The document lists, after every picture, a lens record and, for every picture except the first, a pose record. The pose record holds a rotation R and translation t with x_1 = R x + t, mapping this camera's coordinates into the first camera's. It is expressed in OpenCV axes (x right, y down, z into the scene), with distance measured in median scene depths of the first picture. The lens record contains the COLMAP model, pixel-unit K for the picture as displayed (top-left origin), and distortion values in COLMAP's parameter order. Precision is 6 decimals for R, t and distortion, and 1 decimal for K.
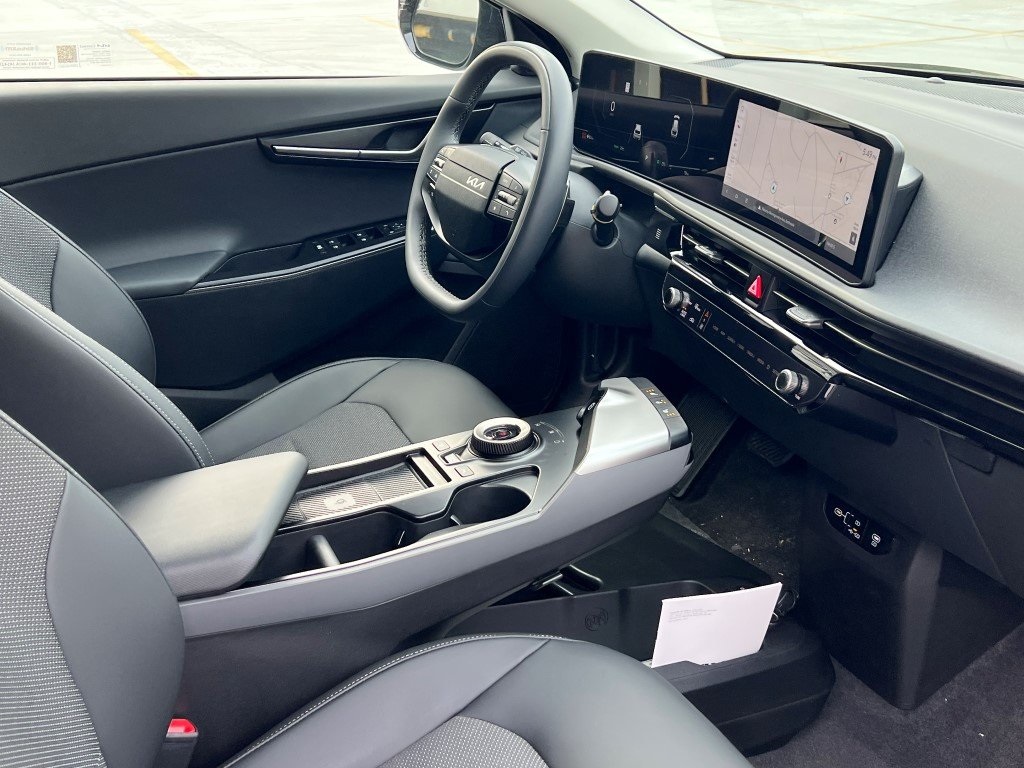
lens RADIAL K [[1158.3, 0, 512.0], [0, 1158.3, 384.0], [0, 0, 1]] dist [0.094868, -0.049699]
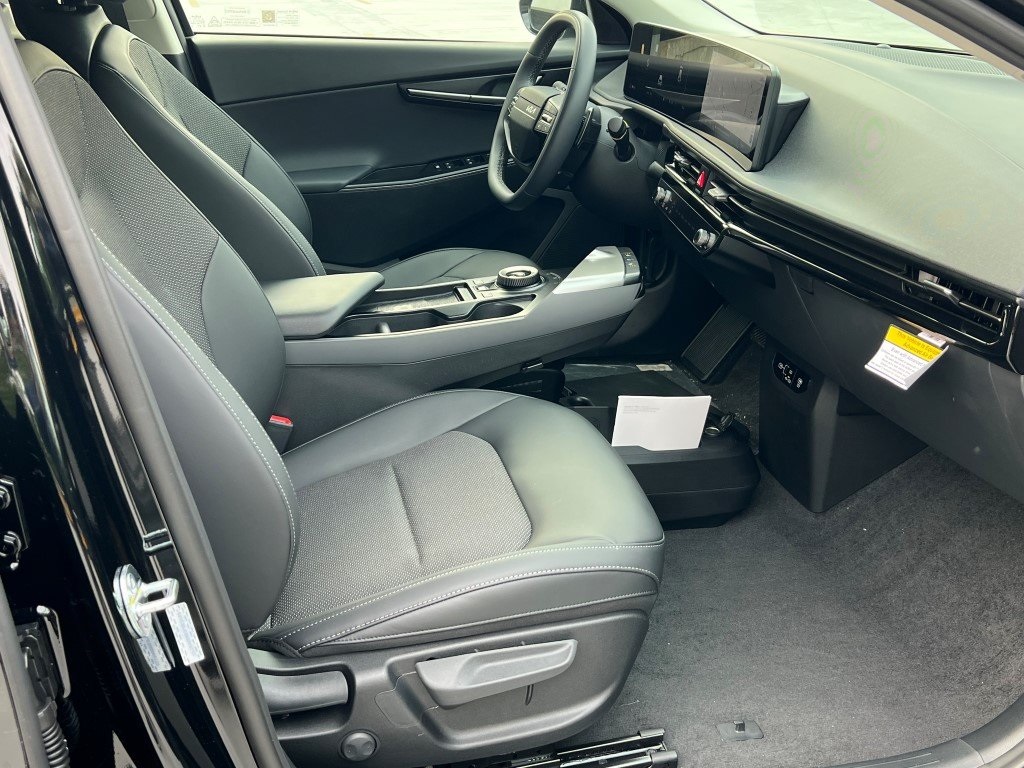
lens RADIAL K [[1107.1, 0, 512.0], [0, 1107.1, 384.0], [0, 0, 1]] dist [0.122589, -0.327387]
pose [[0.980873, 0.076561, -0.178961, 0.215386], [-0.077068, 0.997017, 0.004127, 0.154965], [0.178743, 0.009744, 0.983848, -0.325549]]
